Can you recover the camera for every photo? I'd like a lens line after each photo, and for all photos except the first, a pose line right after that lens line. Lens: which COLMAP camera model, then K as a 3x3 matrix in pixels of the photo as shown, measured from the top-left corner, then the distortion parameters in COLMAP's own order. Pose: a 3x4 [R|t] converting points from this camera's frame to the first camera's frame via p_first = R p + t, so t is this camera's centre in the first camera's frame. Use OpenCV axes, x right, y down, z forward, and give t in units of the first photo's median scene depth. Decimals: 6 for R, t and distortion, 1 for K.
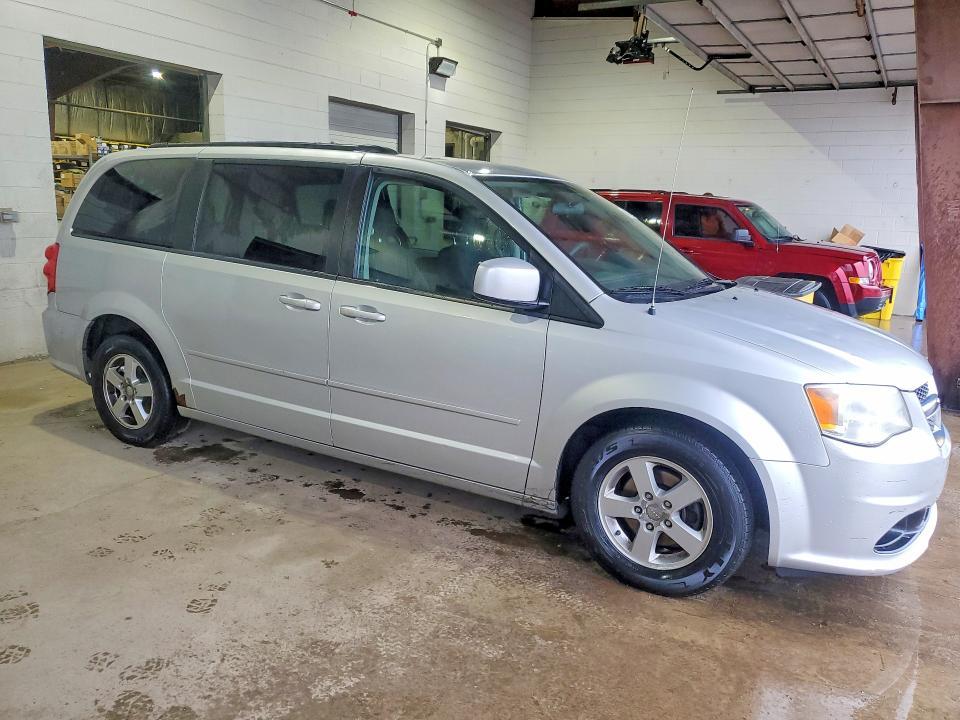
lens RADIAL K [[731.2, 0, 480.0], [0, 731.2, 360.0], [0, 0, 1]] dist [-0.054845, -0.001932]
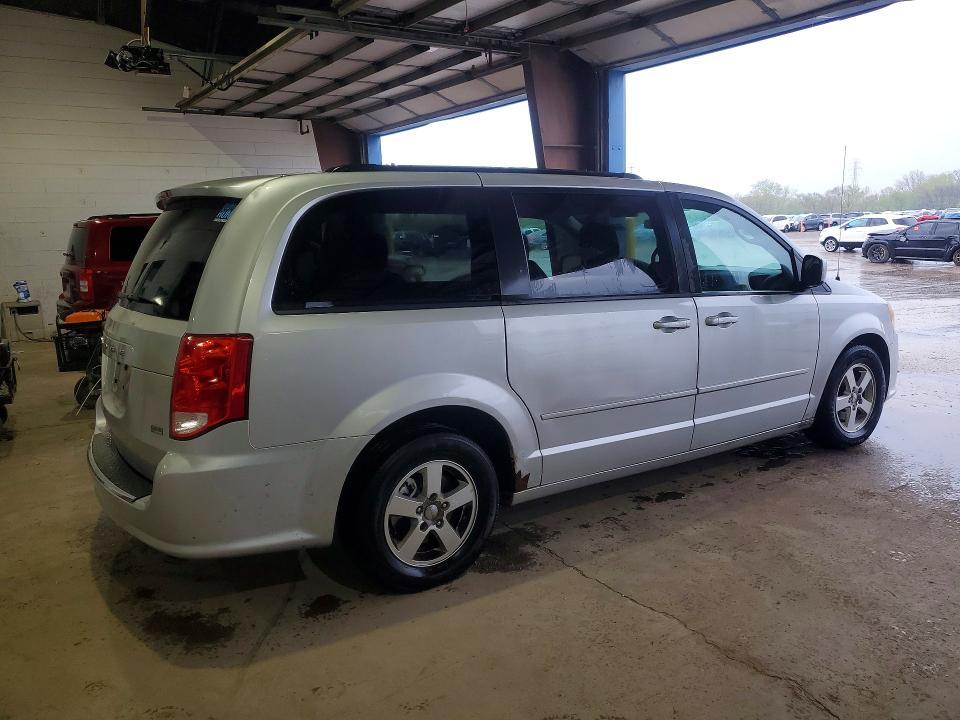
lens RADIAL K [[753.6, 0, 480.0], [0, 753.6, 360.0], [0, 0, 1]] dist [0.000161, -0.005792]
pose [[0.453594, -0.199361, 0.868624, -1.211807], [0.229874, 0.967851, 0.102094, -0.185122], [-0.861052, 0.153365, 0.484839, 0.661945]]
